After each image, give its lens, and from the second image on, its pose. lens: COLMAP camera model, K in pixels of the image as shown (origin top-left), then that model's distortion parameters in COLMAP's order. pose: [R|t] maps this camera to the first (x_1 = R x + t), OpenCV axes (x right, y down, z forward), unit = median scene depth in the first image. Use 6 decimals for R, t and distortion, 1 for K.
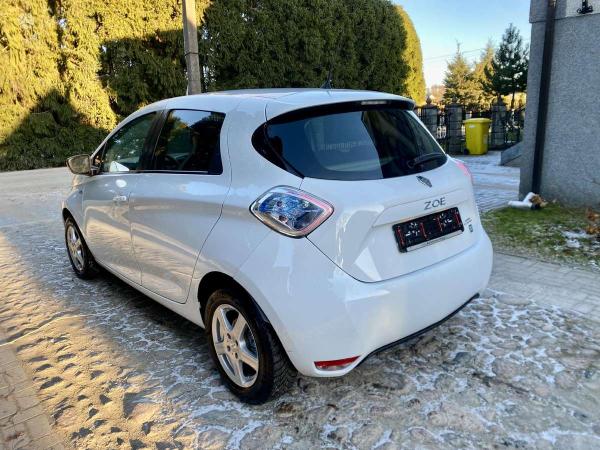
lens RADIAL K [[451.8, 0, 282.5], [0, 451.8, 219.9], [0, 0, 1]] dist [0.010749, -0.005968]
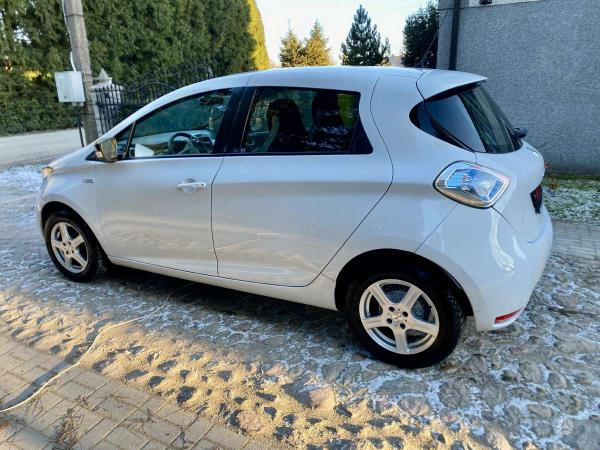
lens RADIAL K [[451.8, 0, 282.5], [0, 451.8, 219.9], [0, 0, 1]] dist [0.010749, -0.005968]
pose [[0.935669, -0.090339, 0.341120, -0.425384], [0.070694, 0.995066, 0.069615, -0.023192], [-0.345726, -0.041022, 0.937438, 0.074672]]
